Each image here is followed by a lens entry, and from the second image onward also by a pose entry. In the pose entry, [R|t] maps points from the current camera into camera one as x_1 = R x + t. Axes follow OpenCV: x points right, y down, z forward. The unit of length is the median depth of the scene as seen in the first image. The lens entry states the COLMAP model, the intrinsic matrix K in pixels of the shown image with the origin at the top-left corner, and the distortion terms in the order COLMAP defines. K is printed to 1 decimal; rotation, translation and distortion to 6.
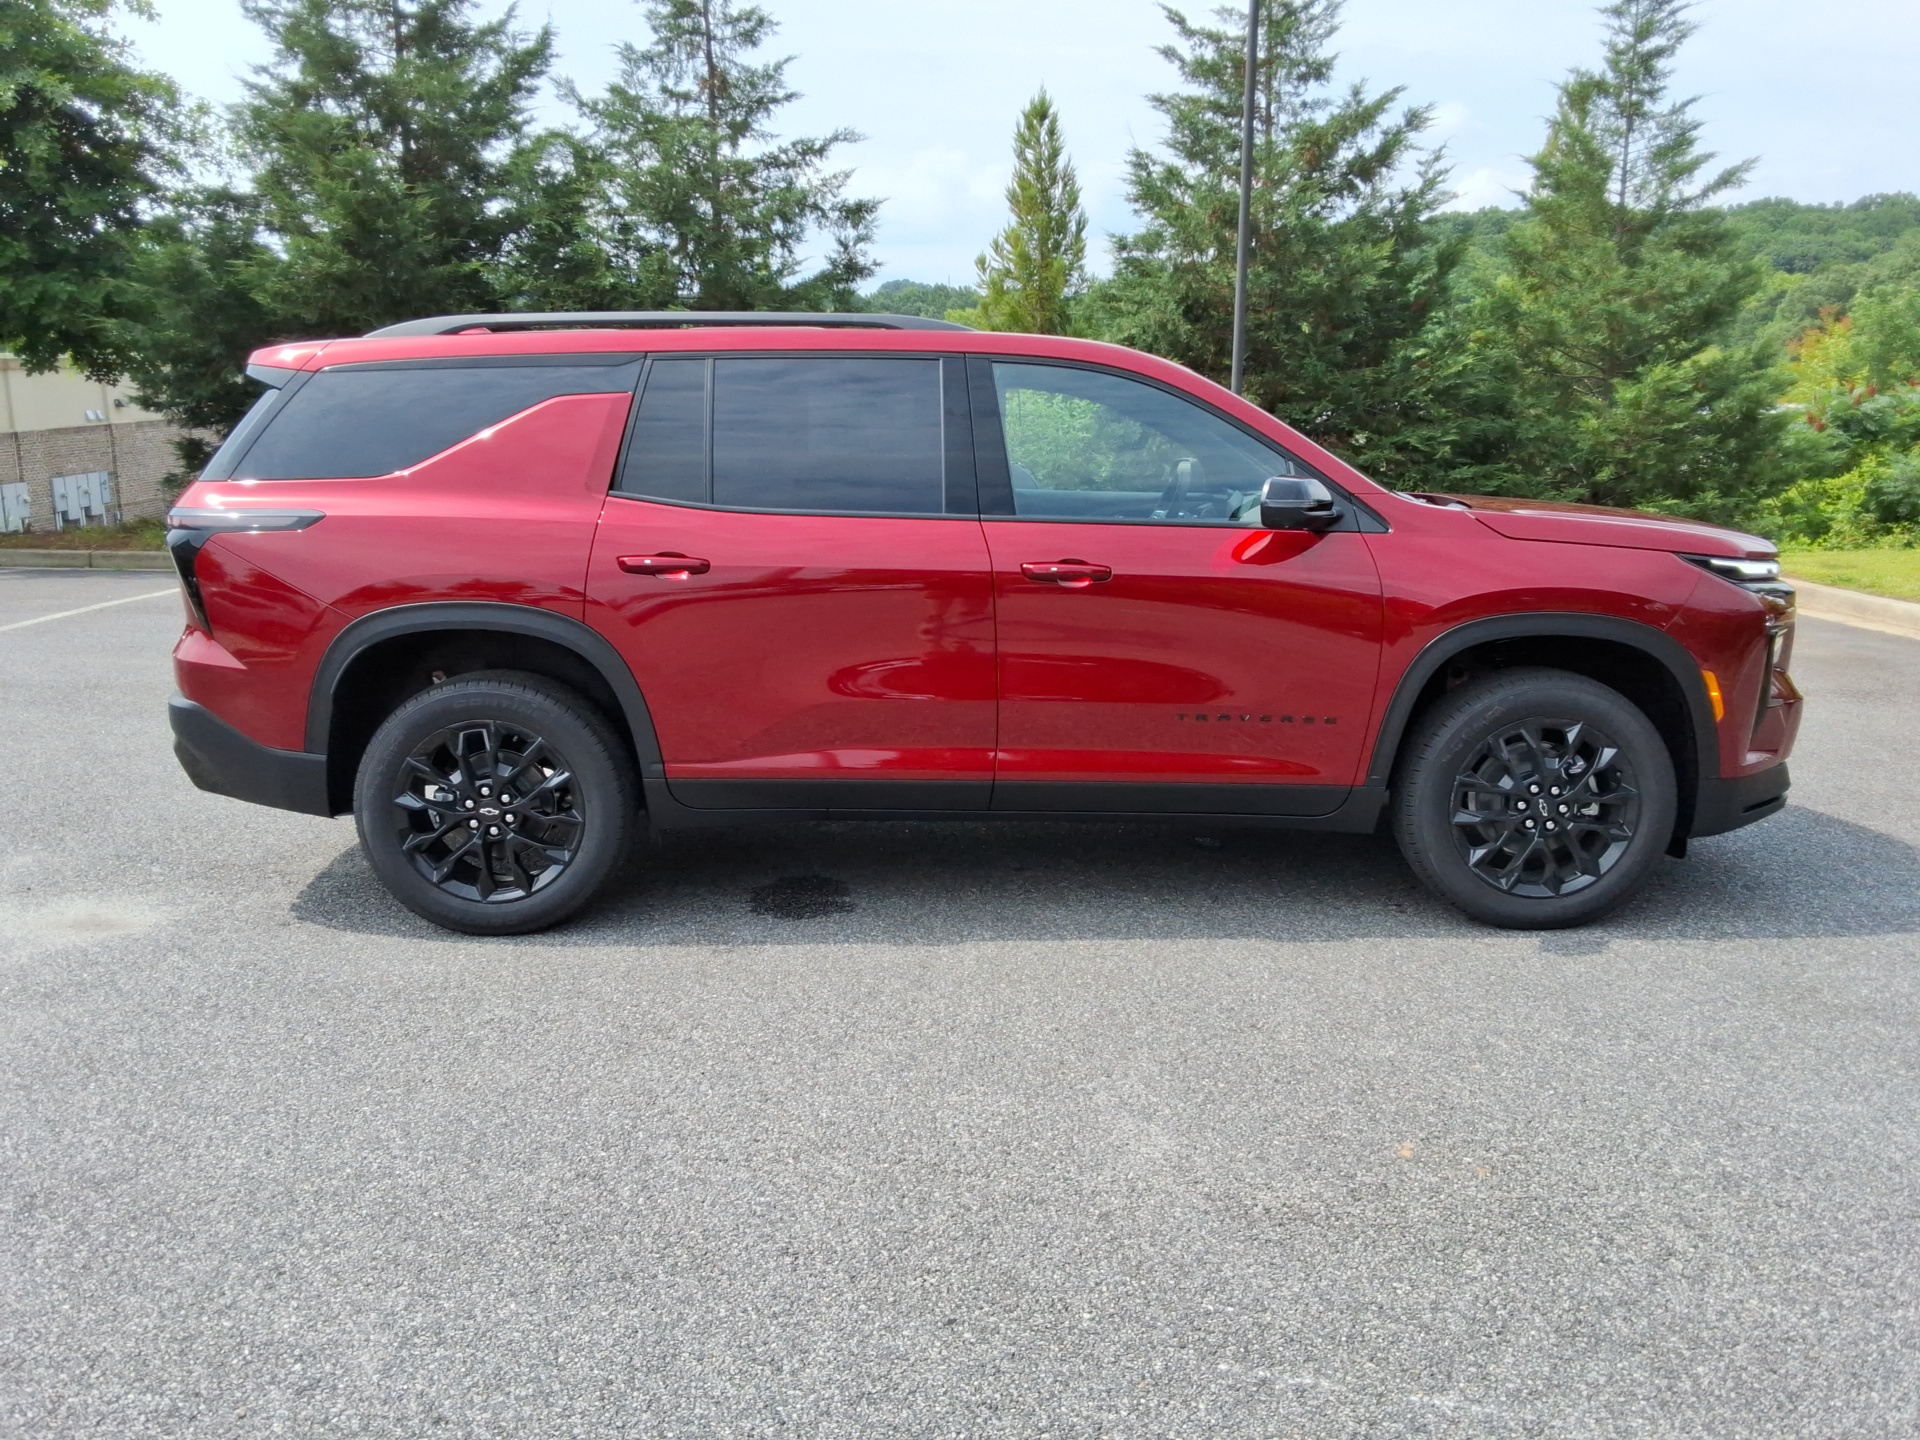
lens RADIAL K [[1545.1, 0, 969.9], [0, 1545.1, 715.3], [0, 0, 1]] dist [0.104445, -0.165617]
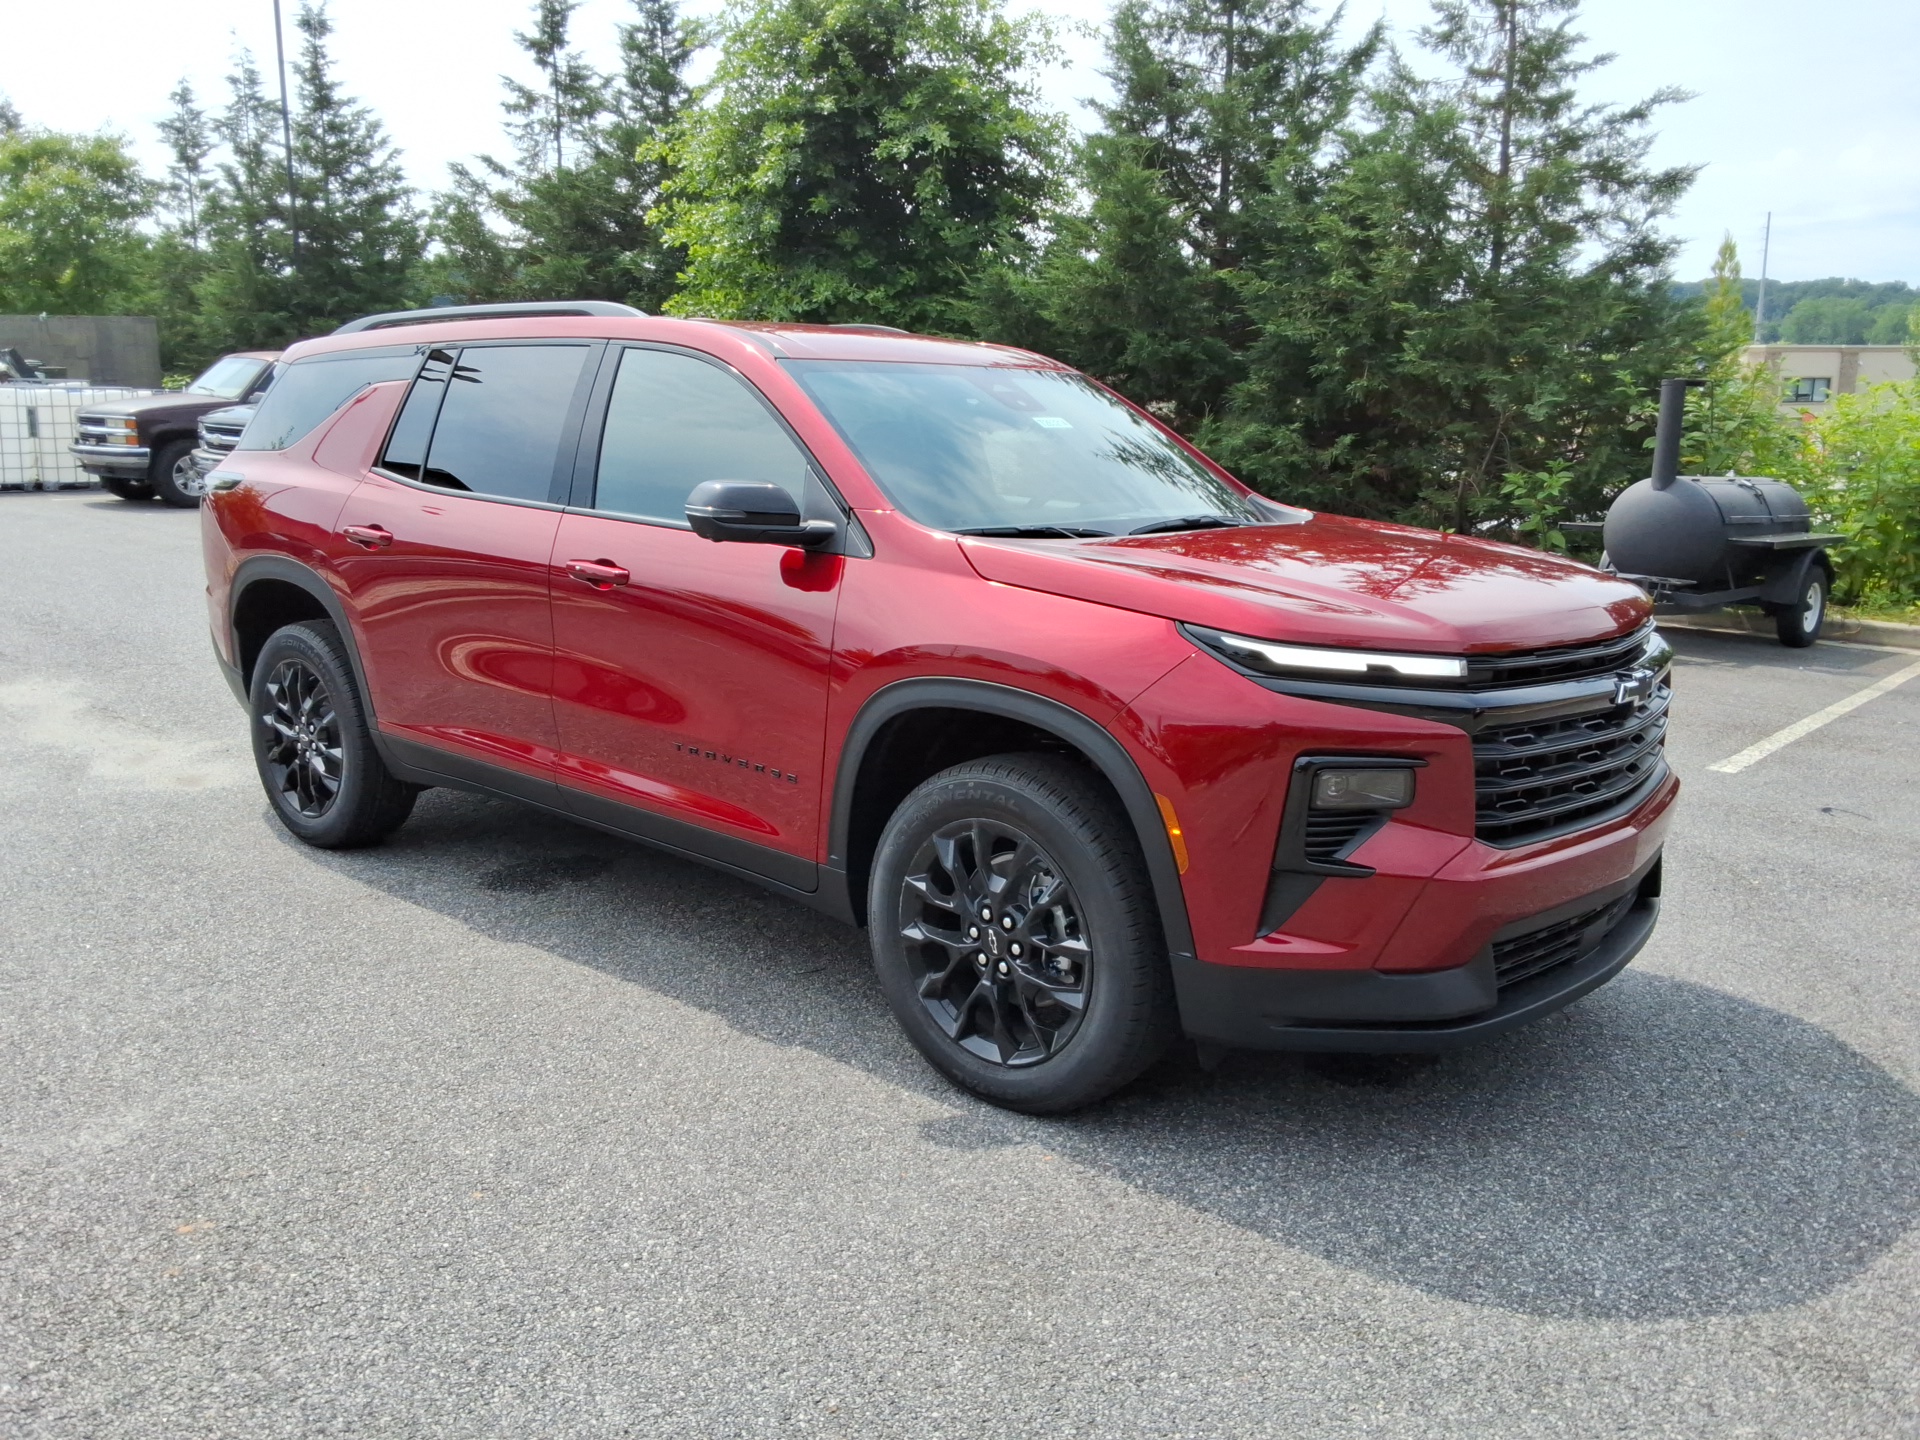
lens RADIAL K [[1545.1, 0, 968.9], [0, 1545.1, 713.5], [0, 0, 1]] dist [0.104445, -0.165617]
pose [[0.746938, 0.138950, -0.650212, 0.245992], [-0.142746, 0.988629, 0.047288, -0.024479], [0.649390, 0.057494, 0.758279, 0.126273]]
